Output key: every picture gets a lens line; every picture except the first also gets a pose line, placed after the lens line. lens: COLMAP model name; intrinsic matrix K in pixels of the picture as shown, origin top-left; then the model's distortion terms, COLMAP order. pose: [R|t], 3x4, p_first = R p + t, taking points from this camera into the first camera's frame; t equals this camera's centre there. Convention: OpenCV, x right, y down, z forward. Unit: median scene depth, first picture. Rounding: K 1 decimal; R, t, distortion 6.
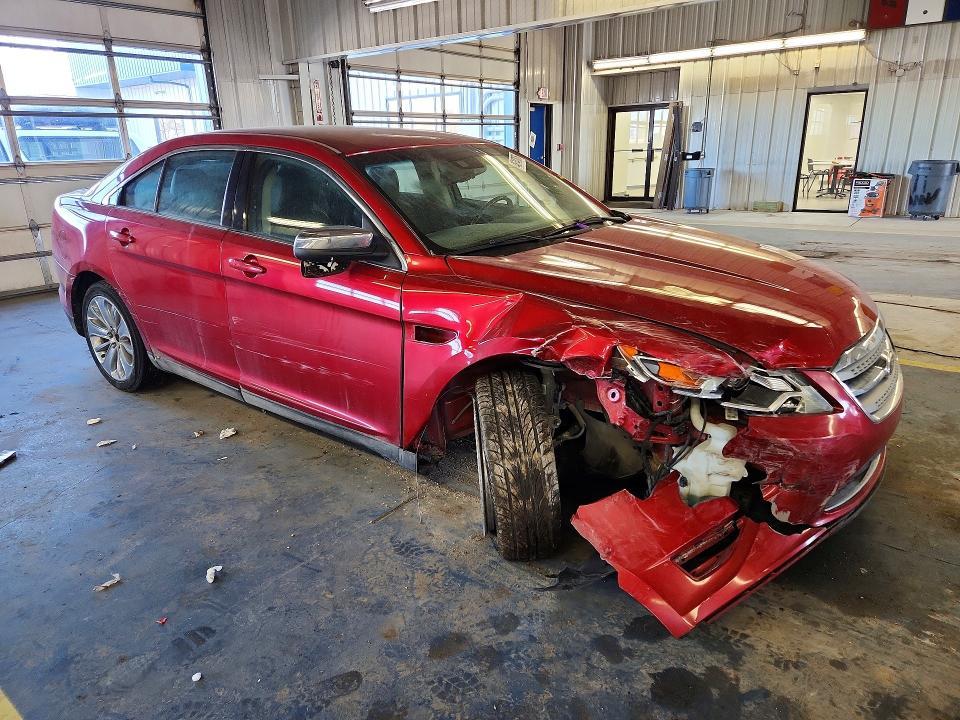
lens RADIAL K [[648.5, 0, 480.2], [0, 648.5, 356.9], [0, 0, 1]] dist [0.011868, -0.005897]
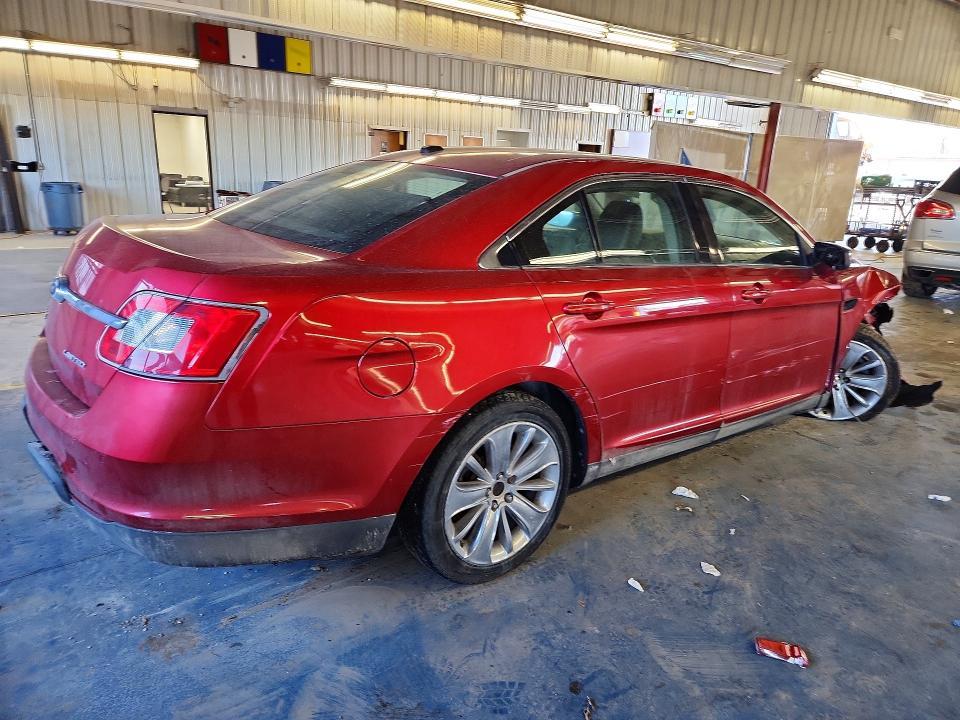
lens RADIAL K [[634.4, 0, 480.2], [0, 634.4, 364.4], [0, 0, 1]] dist [-0.004286, -0.006108]
pose [[0.269088, -0.246793, 0.930959, -0.386813], [0.246351, 0.952093, 0.181189, -0.086695], [-0.931076, 0.180587, 0.316995, 0.301190]]
